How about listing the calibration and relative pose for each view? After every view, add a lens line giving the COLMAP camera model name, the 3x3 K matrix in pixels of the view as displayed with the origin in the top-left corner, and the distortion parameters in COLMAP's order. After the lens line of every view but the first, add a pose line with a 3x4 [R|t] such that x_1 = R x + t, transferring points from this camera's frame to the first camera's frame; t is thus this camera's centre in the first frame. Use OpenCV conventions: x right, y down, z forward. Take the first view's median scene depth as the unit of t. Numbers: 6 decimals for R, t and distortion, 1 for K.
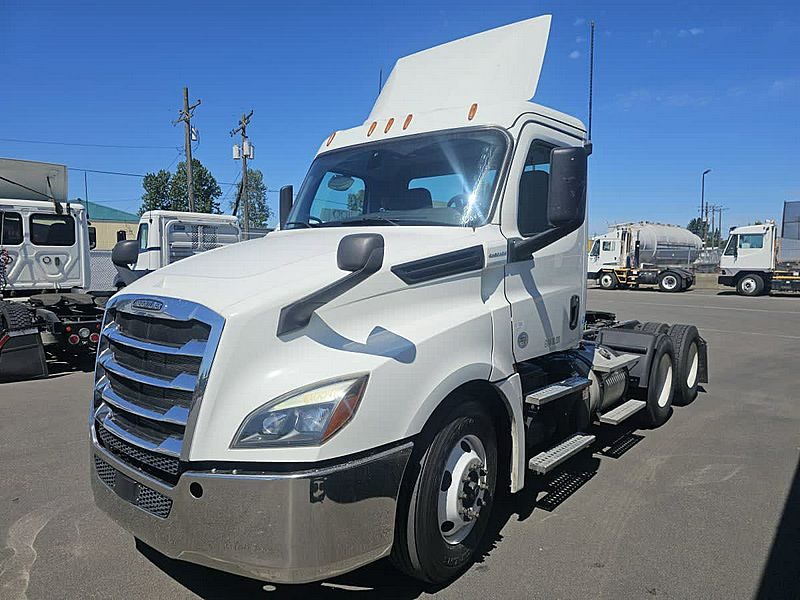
lens RADIAL K [[549.6, 0, 412.0], [0, 549.6, 298.3], [0, 0, 1]] dist [0.037373, -0.003265]
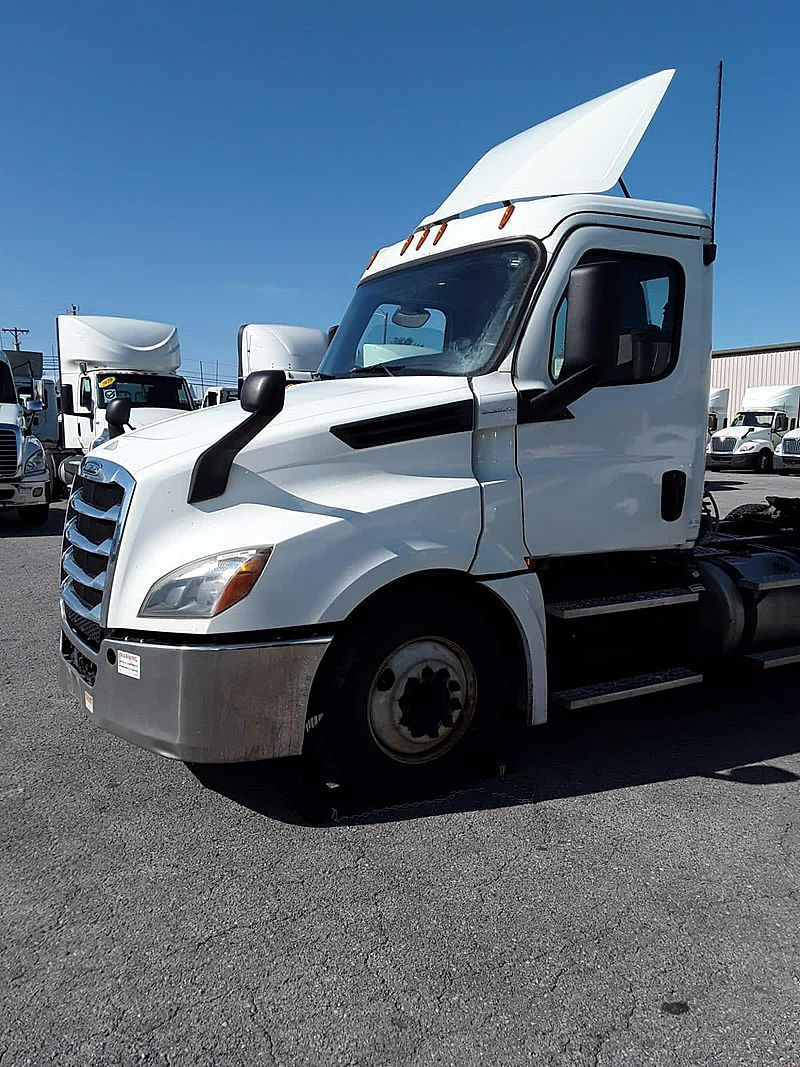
lens RADIAL K [[872.5, 0, 403.3], [0, 872.5, 537.3], [0, 0, 1]] dist [0.058706, -0.015698]
pose [[0.936151, 0.041284, -0.349167, 0.483802], [-0.022010, 0.998016, 0.058988, 0.025867], [0.350910, -0.047536, 0.935202, -0.198571]]
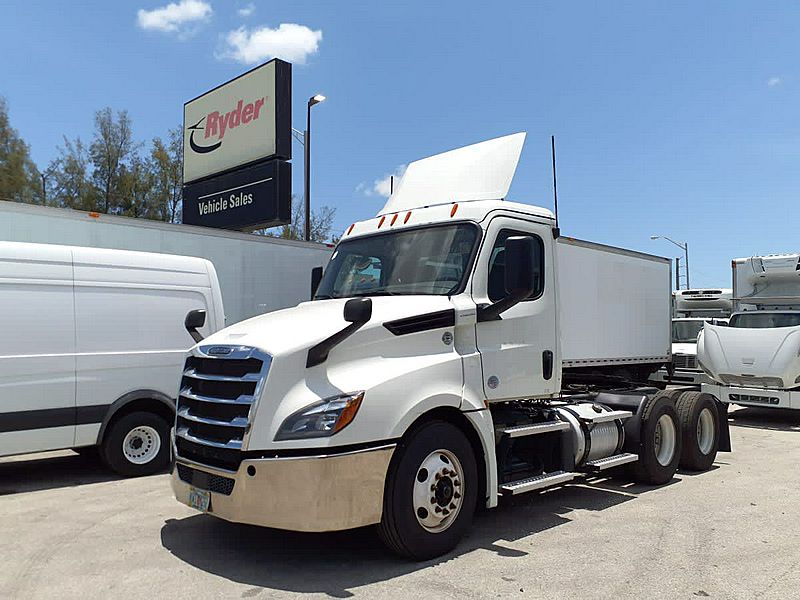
lens RADIAL K [[654.2, 0, 397.6], [0, 654.2, 291.7], [0, 0, 1]] dist [0.058706, -0.015698]
pose [[0.994499, -0.018545, -0.103096, 0.157646], [0.002958, 0.988783, -0.149327, 0.104387], [0.104709, 0.148201, 0.983398, -0.617875]]
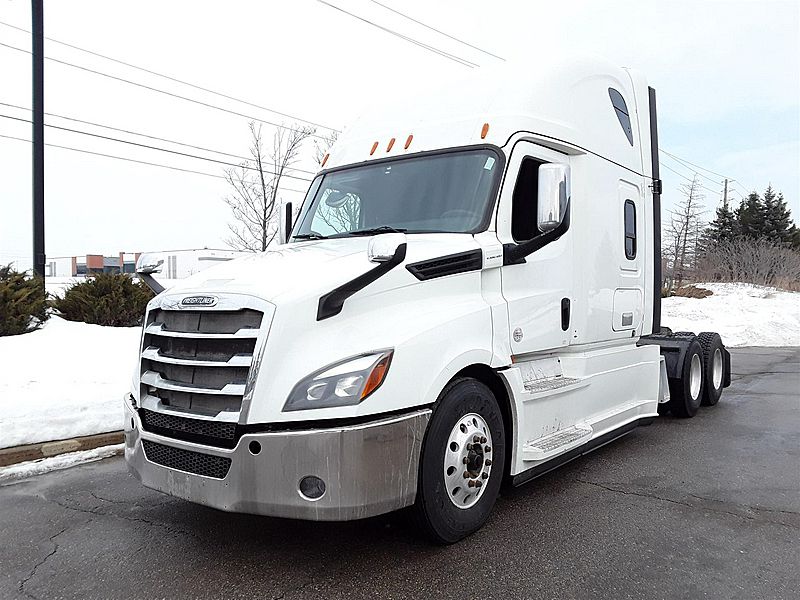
lens RADIAL K [[659.1, 0, 414.0], [0, 659.1, 305.2], [0, 0, 1]] dist [0.085329, -0.011507]
pose [[0.998953, -0.018484, 0.041844, -0.073202], [0.020828, 0.998197, -0.056298, 0.096517], [-0.040728, 0.057110, 0.997537, -0.364595]]
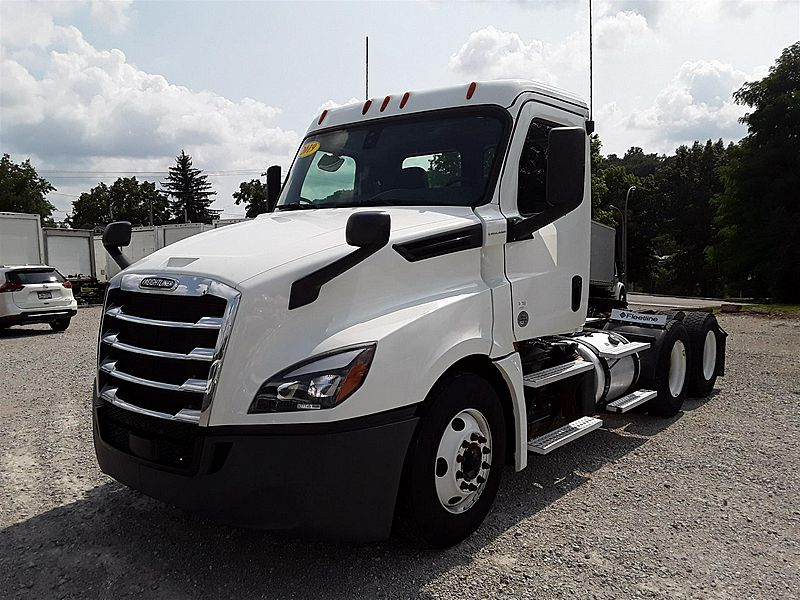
lens RADIAL K [[654.2, 0, 415.1], [0, 654.2, 302.5], [0, 0, 1]] dist [0.058706, -0.015698]
pose [[0.999719, -0.010443, 0.021280, -0.023096], [0.010351, 0.999937, 0.004433, 0.041868], [-0.021325, -0.004211, 0.999764, -0.209856]]
